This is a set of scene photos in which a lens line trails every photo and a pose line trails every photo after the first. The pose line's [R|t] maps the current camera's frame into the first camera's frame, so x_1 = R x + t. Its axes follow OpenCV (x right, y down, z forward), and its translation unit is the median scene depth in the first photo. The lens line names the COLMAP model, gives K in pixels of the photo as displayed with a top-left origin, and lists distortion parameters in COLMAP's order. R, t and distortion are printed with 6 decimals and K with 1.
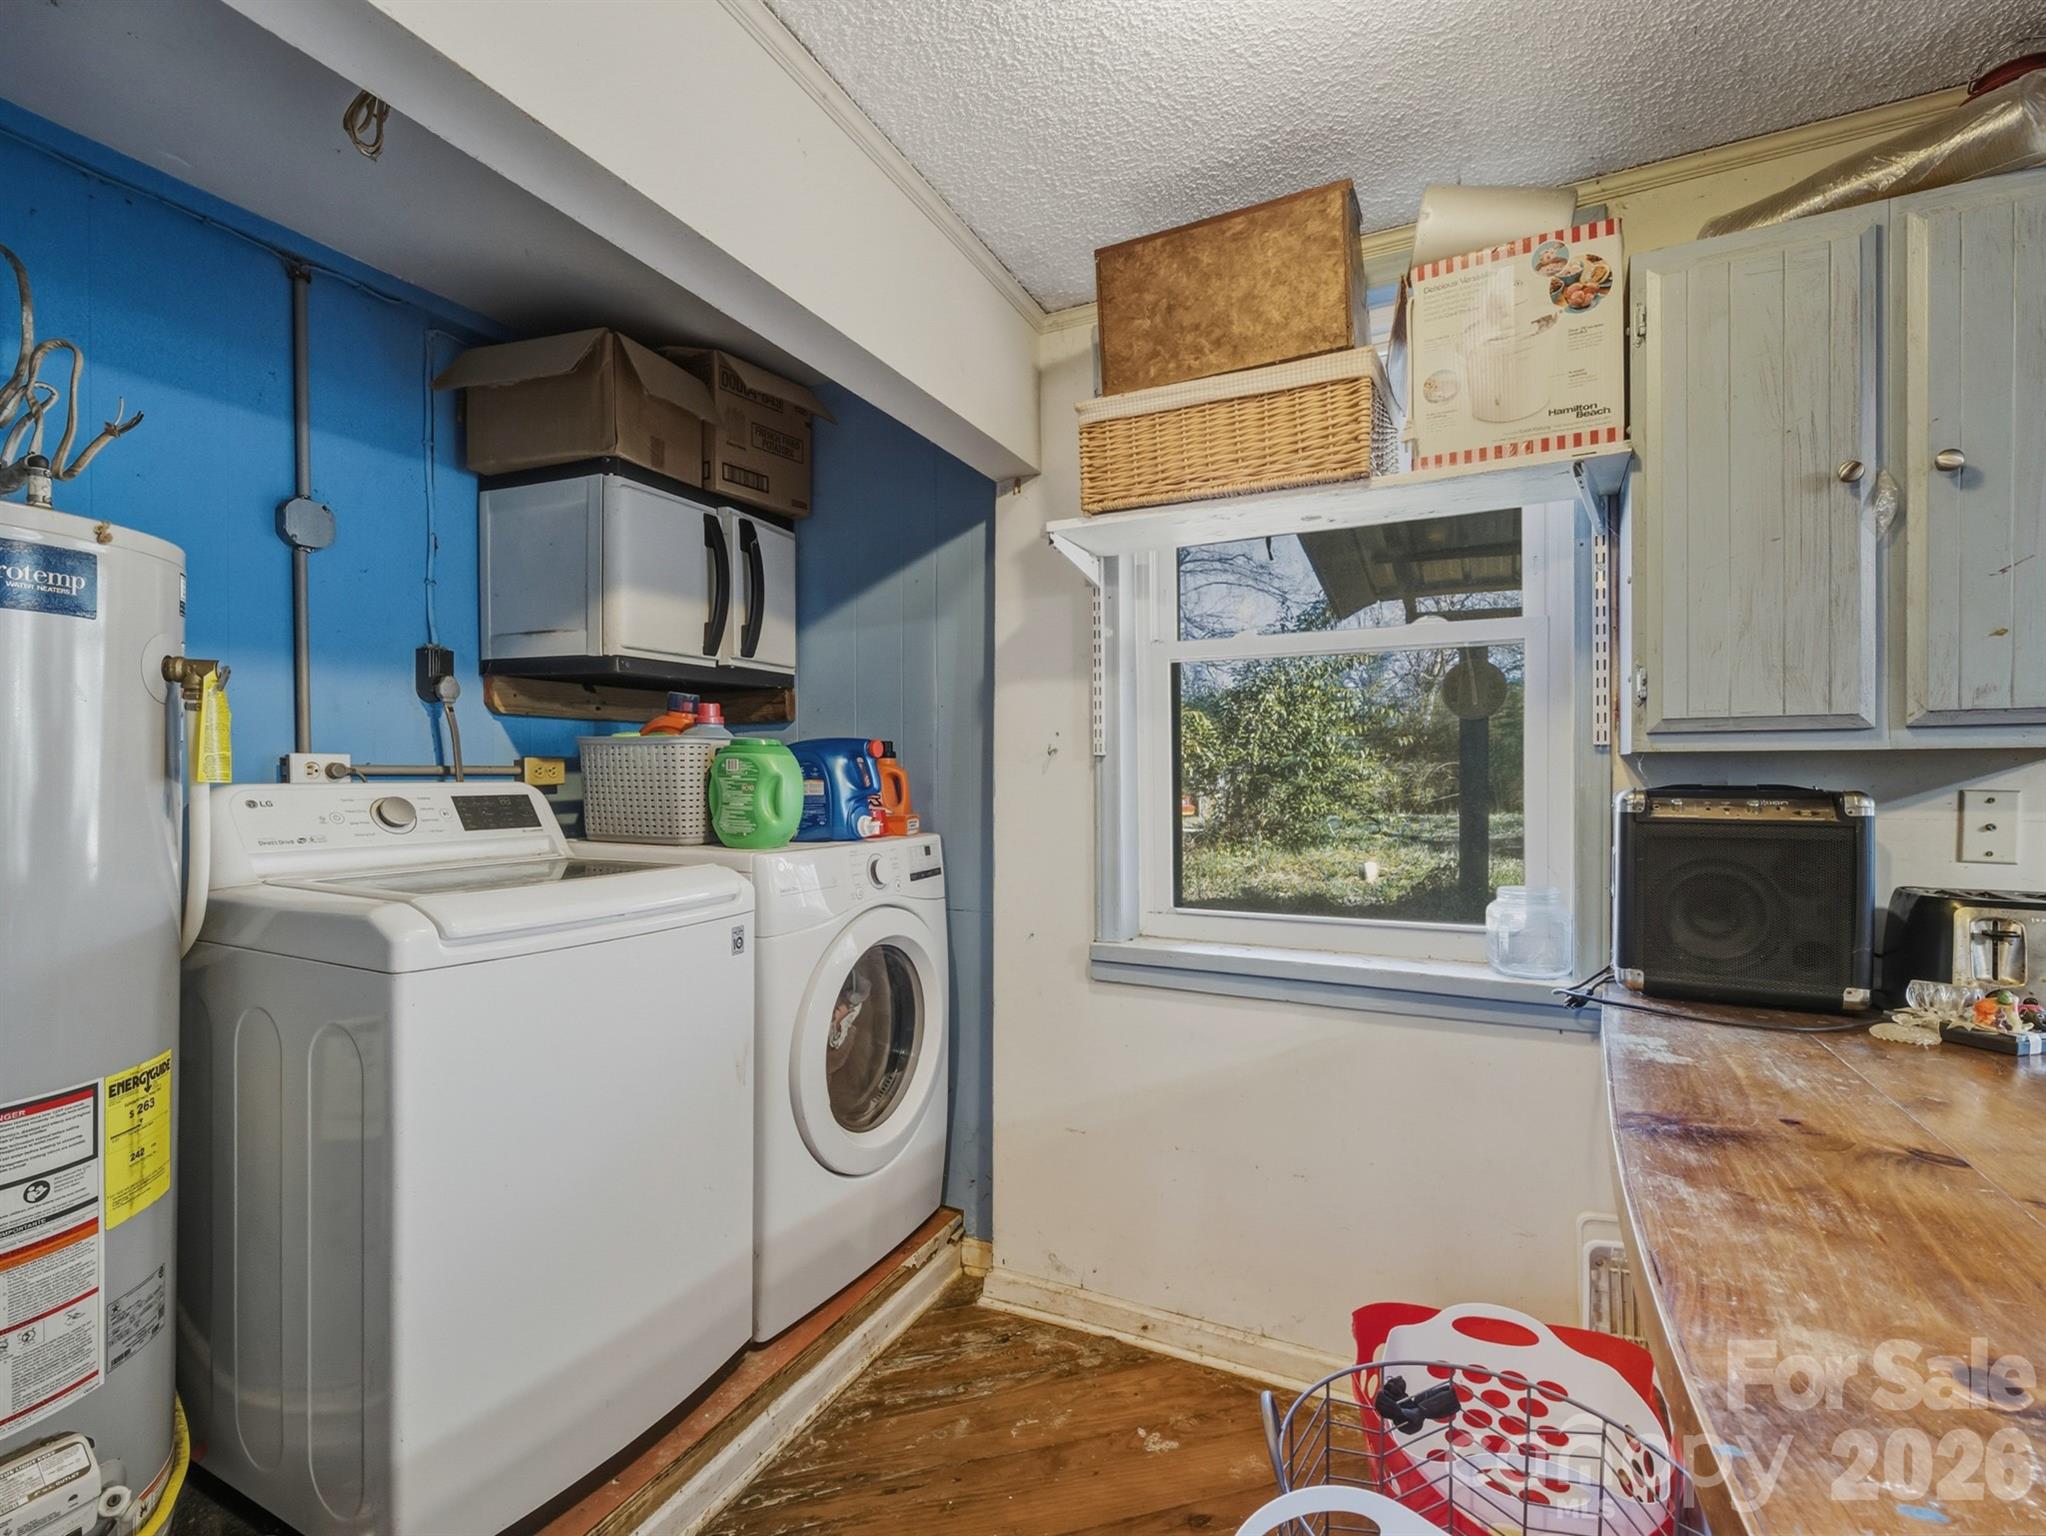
lens RADIAL K [[969.0, 0, 1016.4], [0, 969.0, 773.4], [0, 0, 1]] dist [0.000510, -0.000817]
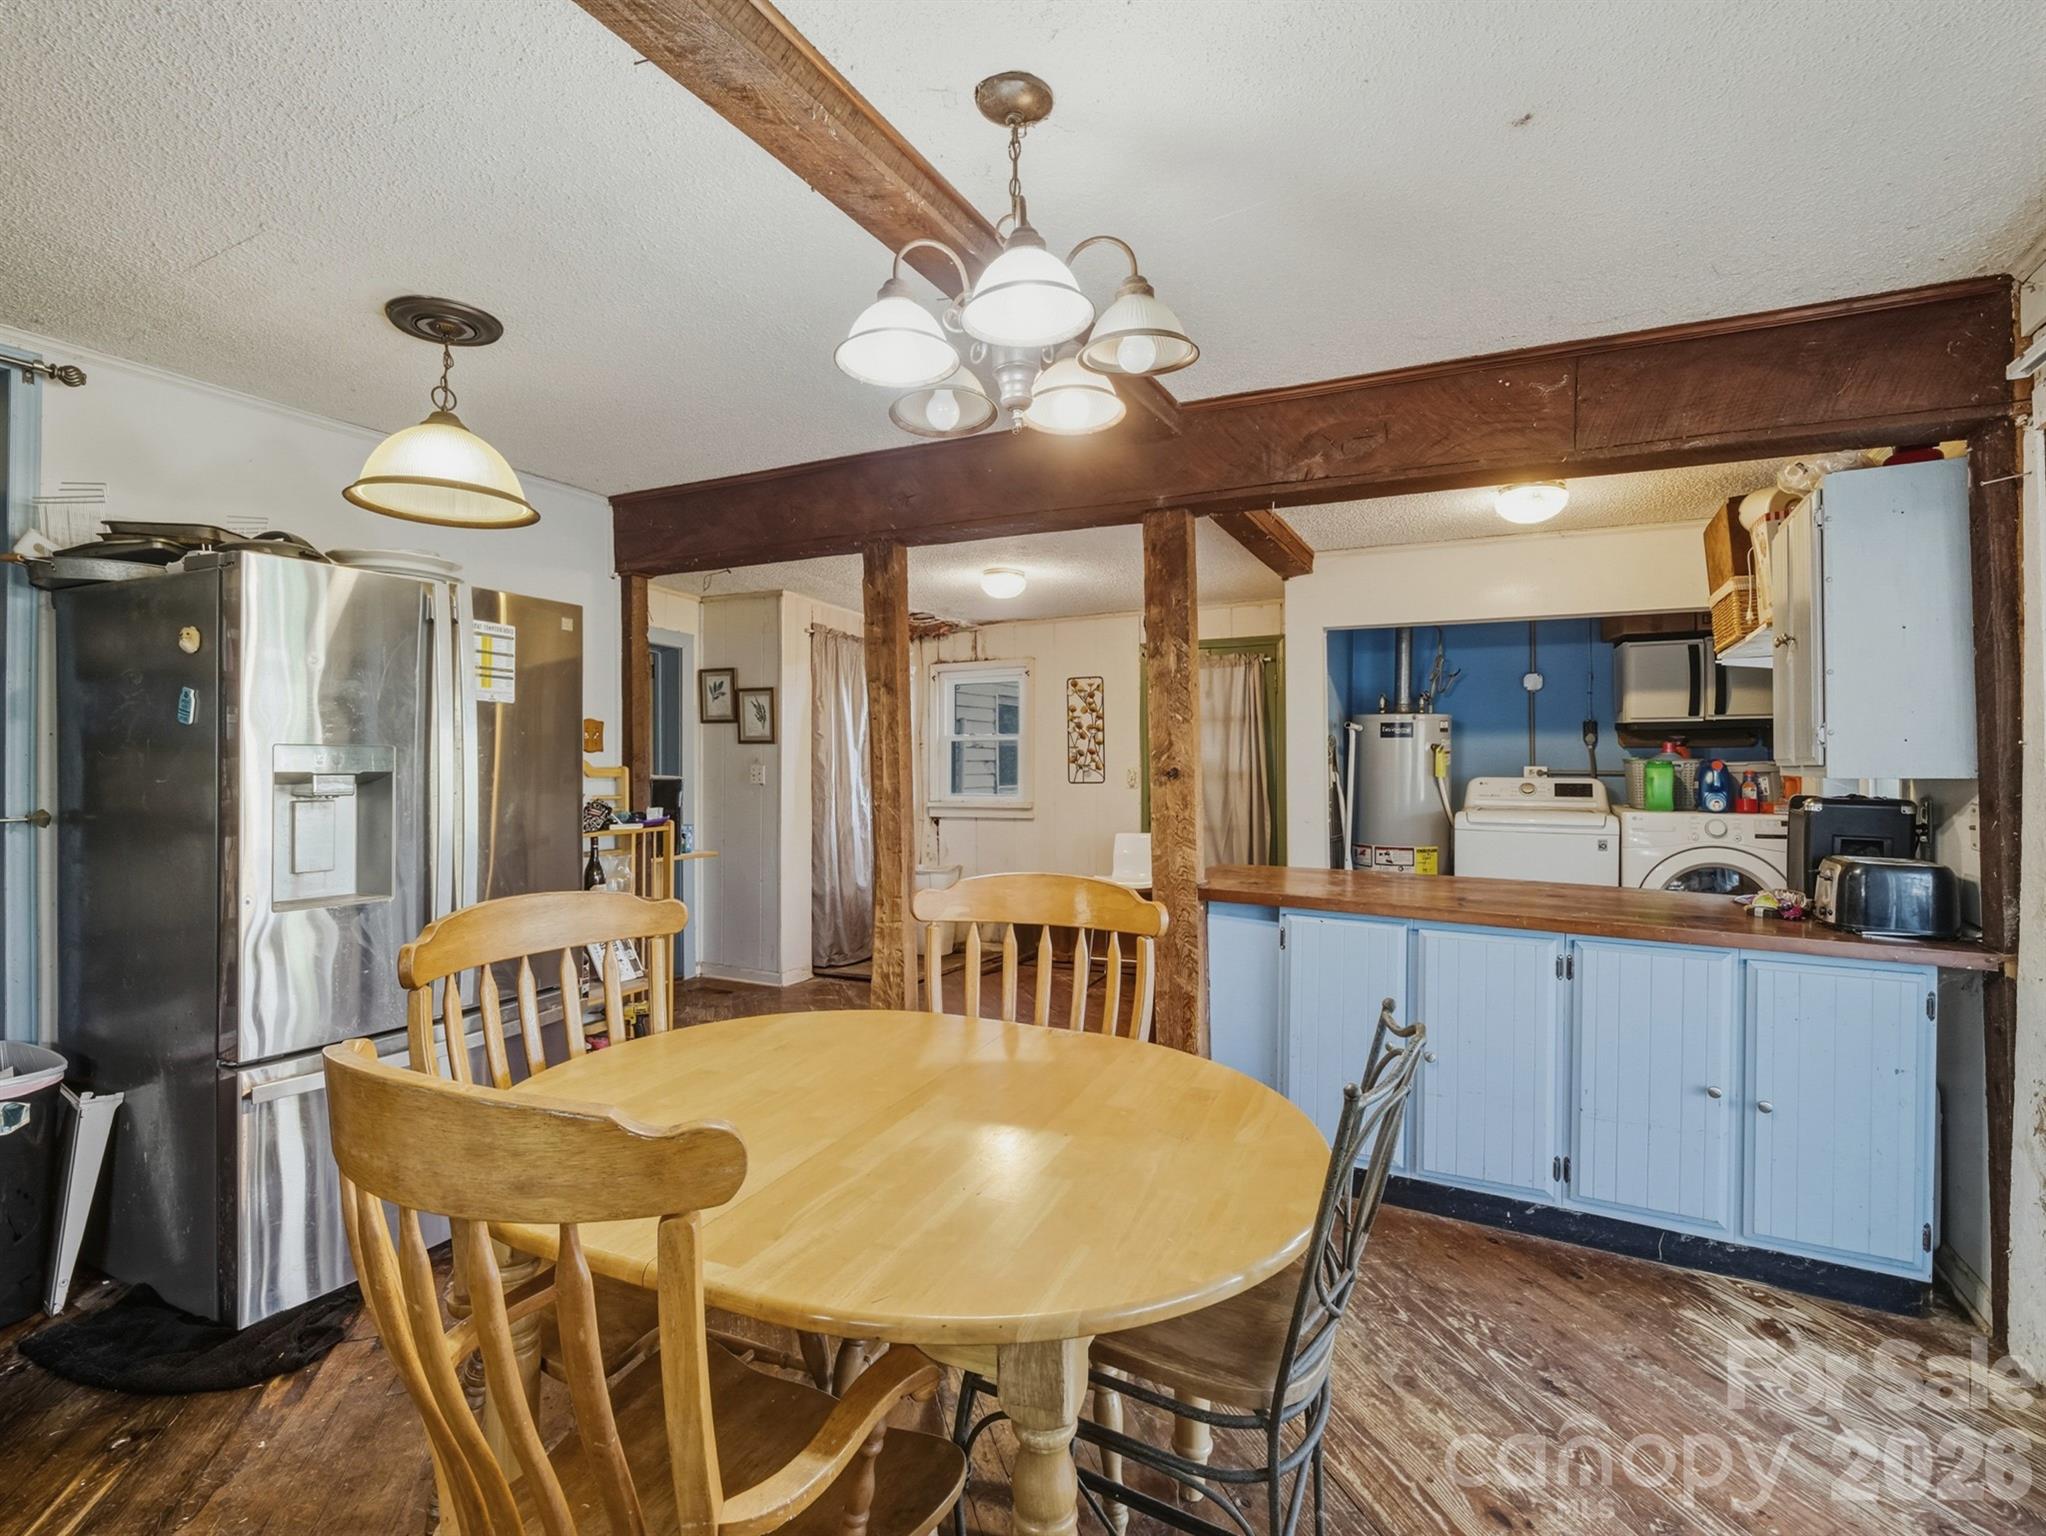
lens RADIAL K [[969.0, 0, 1019.0], [0, 969.0, 764.3], [0, 0, 1]] dist [0.000510, -0.000817]
pose [[-0.014252, 0.006157, -0.999879, 1.965919], [-0.004740, 0.999969, 0.006225, -0.035851], [0.999887, 0.004828, -0.014222, -0.390287]]
